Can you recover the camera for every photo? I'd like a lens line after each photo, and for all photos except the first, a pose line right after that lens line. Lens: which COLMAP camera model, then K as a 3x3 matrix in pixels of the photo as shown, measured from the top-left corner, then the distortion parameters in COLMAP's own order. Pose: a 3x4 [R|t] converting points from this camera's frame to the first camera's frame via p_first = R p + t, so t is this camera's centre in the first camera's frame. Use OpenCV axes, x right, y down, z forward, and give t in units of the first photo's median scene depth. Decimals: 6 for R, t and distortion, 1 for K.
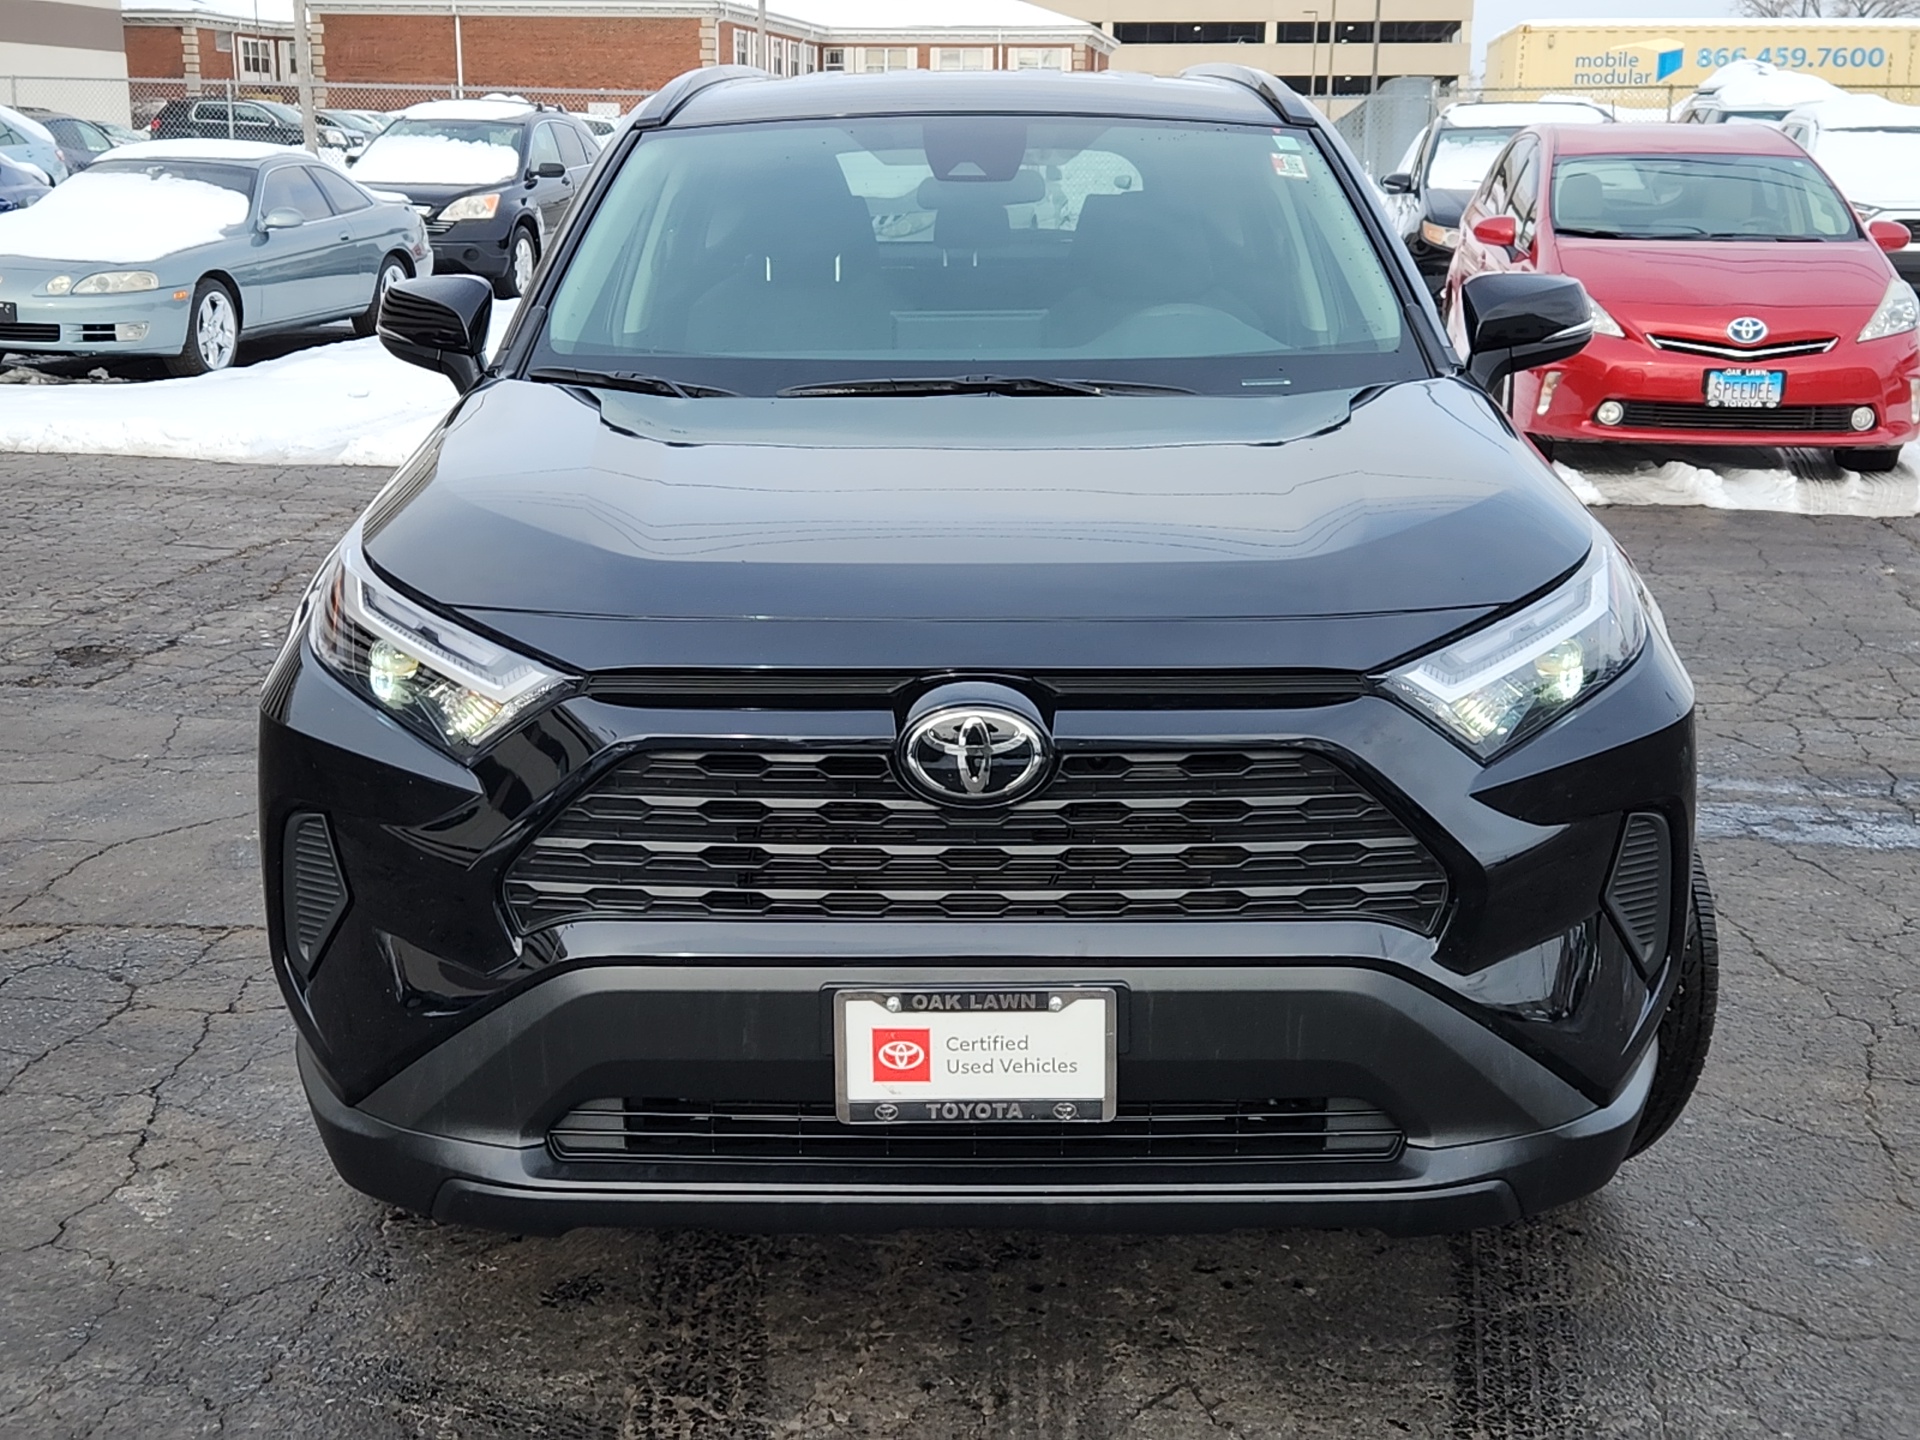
lens RADIAL K [[2404.2, 0, 934.8], [0, 2404.2, 671.6], [0, 0, 1]] dist [0.093821, -0.018480]
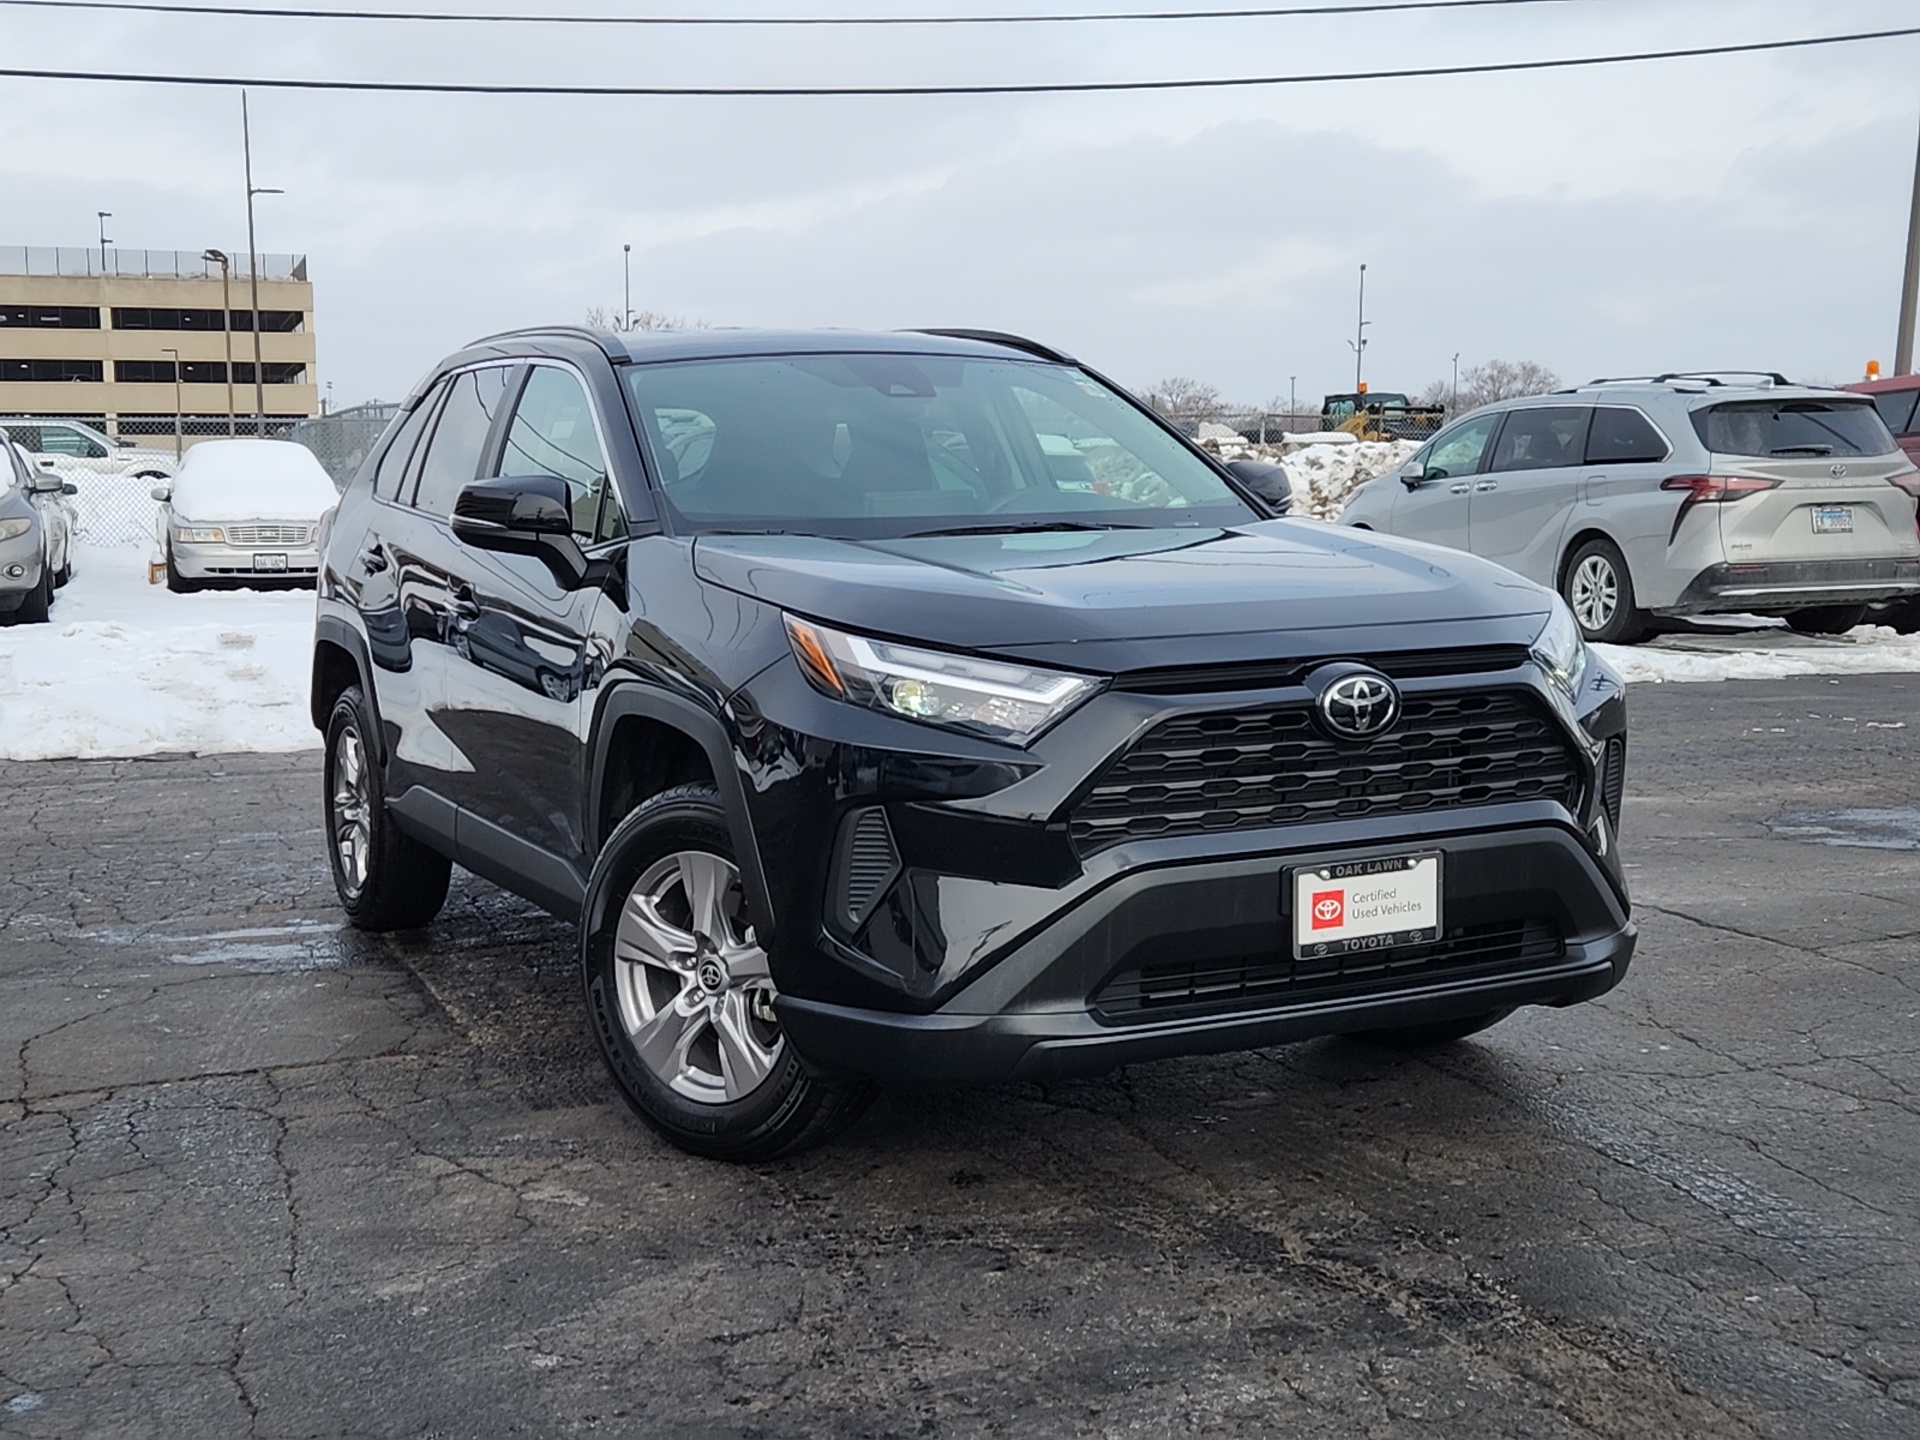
lens RADIAL K [[2404.2, 0, 934.8], [0, 2404.2, 671.6], [0, 0, 1]] dist [0.093821, -0.018480]
pose [[0.887609, -0.054862, 0.457318, -0.912915], [0.116776, 0.987245, -0.108217, 0.145171], [-0.445548, 0.149458, 0.882694, -0.253609]]
